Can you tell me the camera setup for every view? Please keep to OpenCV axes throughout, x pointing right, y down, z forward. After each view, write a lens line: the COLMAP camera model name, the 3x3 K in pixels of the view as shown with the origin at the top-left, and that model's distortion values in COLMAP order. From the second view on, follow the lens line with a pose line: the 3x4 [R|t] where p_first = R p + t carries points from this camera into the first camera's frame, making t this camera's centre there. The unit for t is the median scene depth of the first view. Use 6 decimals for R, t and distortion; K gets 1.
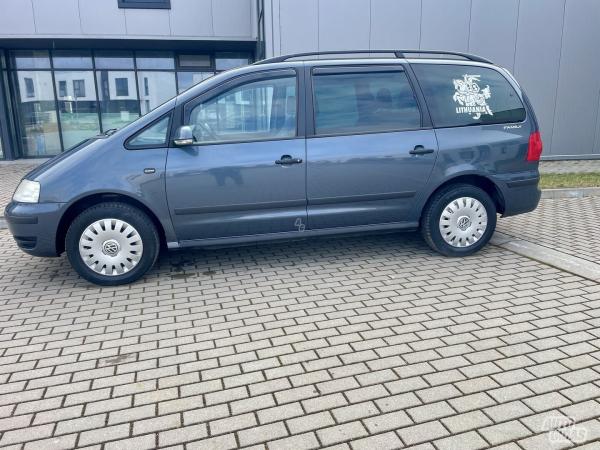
lens RADIAL K [[429.3, 0, 298.8], [0, 429.3, 223.5], [0, 0, 1]] dist [0.047598, -0.029923]
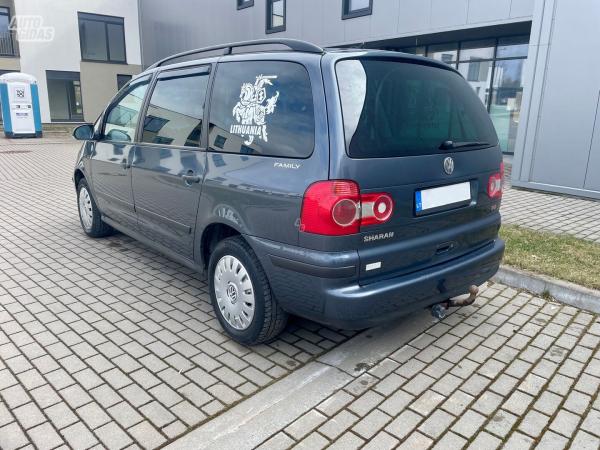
lens RADIAL K [[429.3, 0, 295.9], [0, 429.3, 222.0], [0, 0, 1]] dist [0.047598, -0.029923]
pose [[0.525474, 0.245018, -0.814766, 0.994569], [-0.227031, 0.963293, 0.143262, -0.238489], [0.819960, 0.109696, 0.561812, 0.712239]]
